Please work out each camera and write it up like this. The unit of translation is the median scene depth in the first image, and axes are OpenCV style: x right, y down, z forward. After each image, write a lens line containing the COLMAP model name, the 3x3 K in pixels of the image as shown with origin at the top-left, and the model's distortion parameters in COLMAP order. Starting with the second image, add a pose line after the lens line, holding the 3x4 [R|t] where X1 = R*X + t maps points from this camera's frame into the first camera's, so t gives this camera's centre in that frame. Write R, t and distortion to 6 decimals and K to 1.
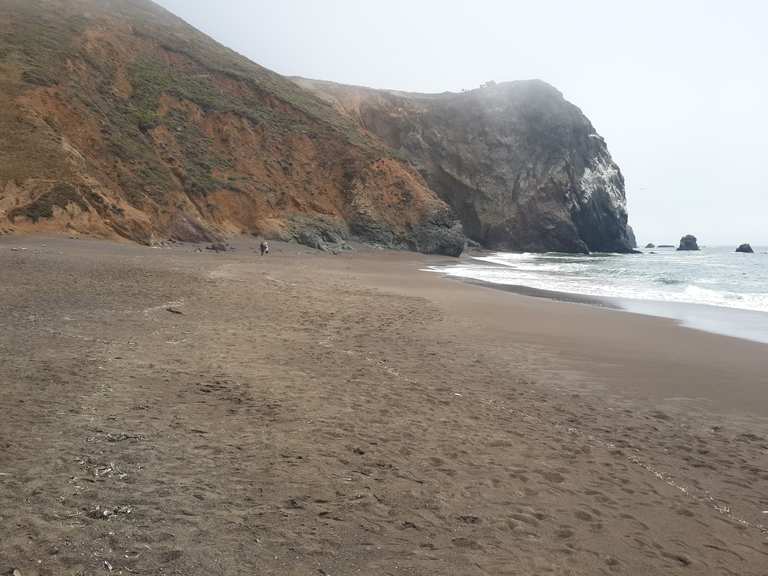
lens RADIAL K [[792.8, 0, 383.5], [0, 792.8, 287.9], [0, 0, 1]] dist [0.048529, 0.000000]
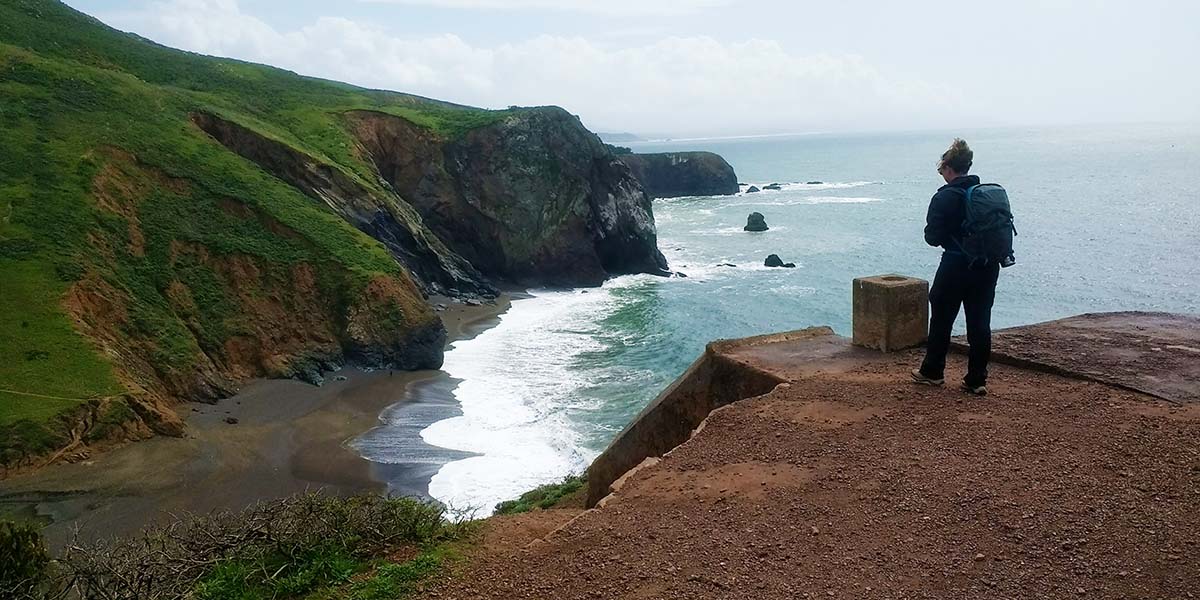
lens RADIAL K [[896.0, 0, 600.0], [0, 896.0, 299.4], [0, 0, 1]] dist [0.004859, 0.000098]
pose [[0.982029, -0.048069, 0.182504, 0.030876], [0.042928, 0.998565, 0.032016, -0.060960], [-0.183781, -0.023606, 0.982684, -0.136444]]
